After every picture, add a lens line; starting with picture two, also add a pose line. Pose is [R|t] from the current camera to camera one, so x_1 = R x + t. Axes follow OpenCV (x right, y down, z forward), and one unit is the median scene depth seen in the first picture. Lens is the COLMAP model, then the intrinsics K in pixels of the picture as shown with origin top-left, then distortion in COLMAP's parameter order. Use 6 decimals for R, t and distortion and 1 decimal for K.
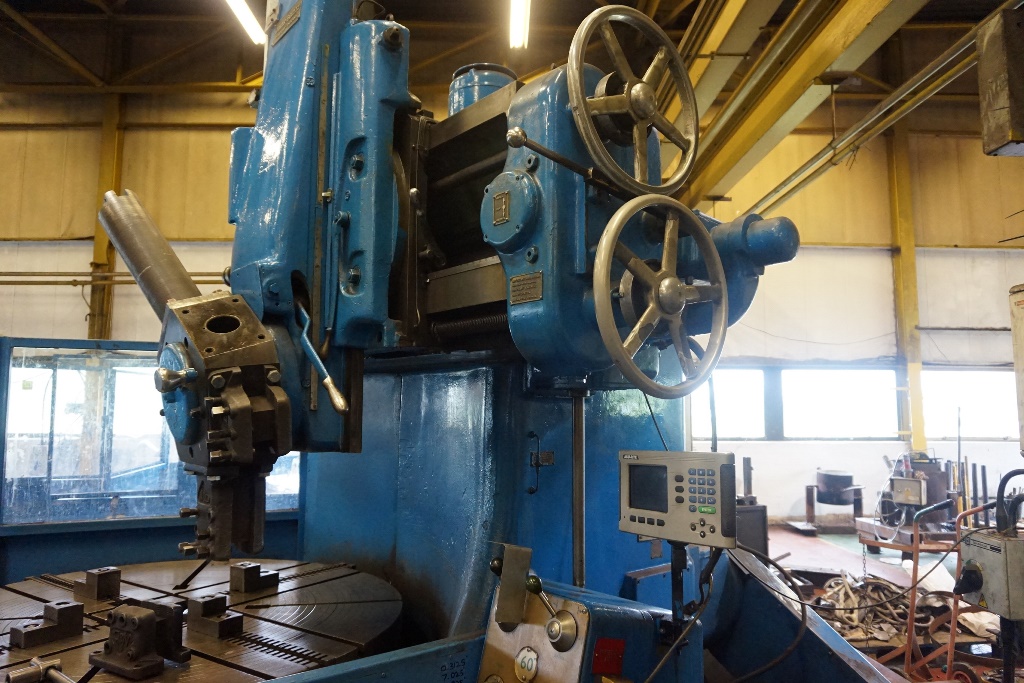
lens RADIAL K [[690.9, 0, 506.1], [0, 690.9, 345.0], [0, 0, 1]] dist [-0.041084, 0.028010]
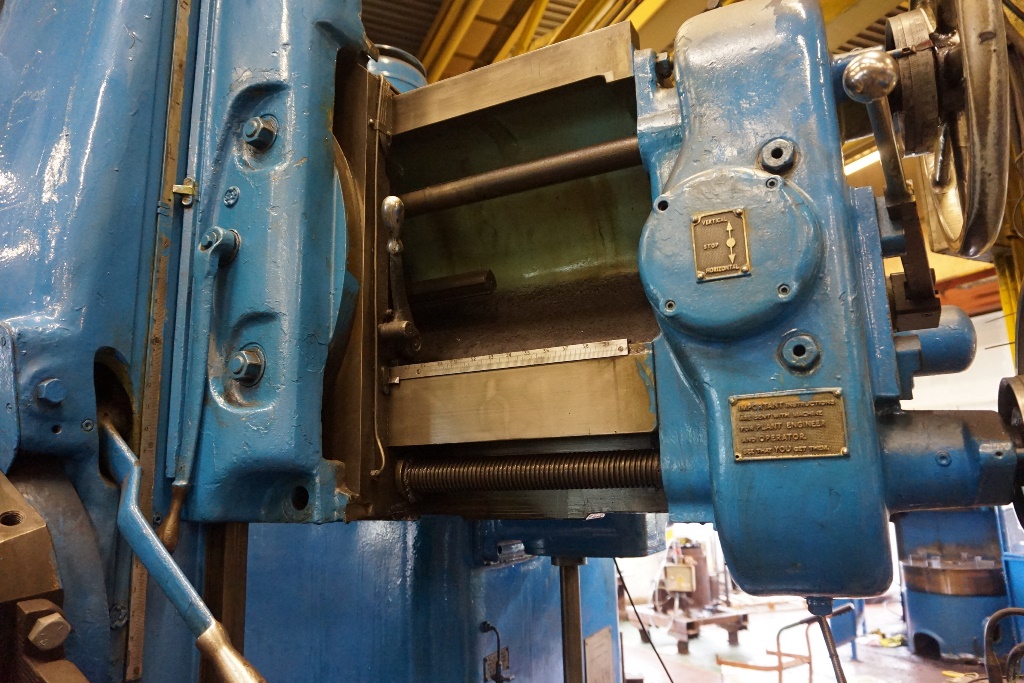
lens RADIAL K [[690.9, 0, 504.2], [0, 690.9, 348.5], [0, 0, 1]] dist [-0.041084, 0.028010]
pose [[0.923047, 0.048206, 0.381655, -0.236459], [-0.008691, 0.994477, -0.104591, -0.064911], [-0.384589, 0.093225, 0.918368, 0.506287]]
